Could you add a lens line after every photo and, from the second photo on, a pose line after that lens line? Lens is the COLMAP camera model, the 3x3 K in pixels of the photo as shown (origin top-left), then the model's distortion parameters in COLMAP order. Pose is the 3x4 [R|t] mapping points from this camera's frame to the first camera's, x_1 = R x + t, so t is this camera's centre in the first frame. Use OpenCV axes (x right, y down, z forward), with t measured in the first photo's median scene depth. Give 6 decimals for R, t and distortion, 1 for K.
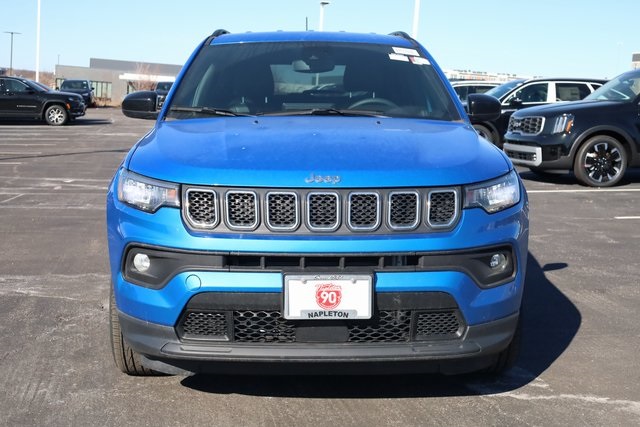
lens RADIAL K [[861.6, 0, 323.6], [0, 861.6, 212.4], [0, 0, 1]] dist [-0.001634, 0.000000]
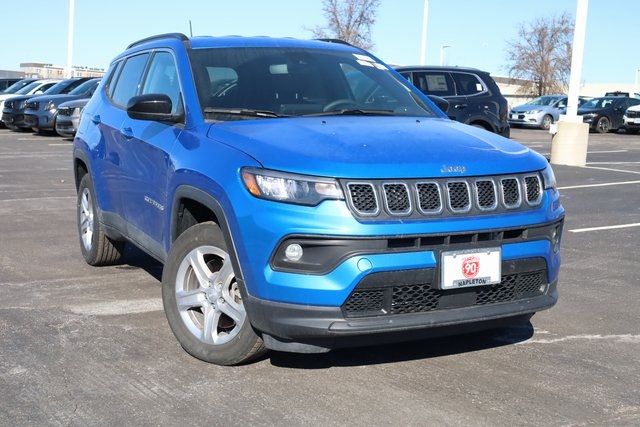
lens RADIAL K [[861.6, 0, 321.2], [0, 861.6, 216.9], [0, 0, 1]] dist [-0.001634, 0.000000]
pose [[0.917422, -0.056814, 0.393838, -0.633087], [0.054298, 0.998371, 0.017538, -0.003963], [-0.394193, 0.005294, 0.919013, -0.014149]]
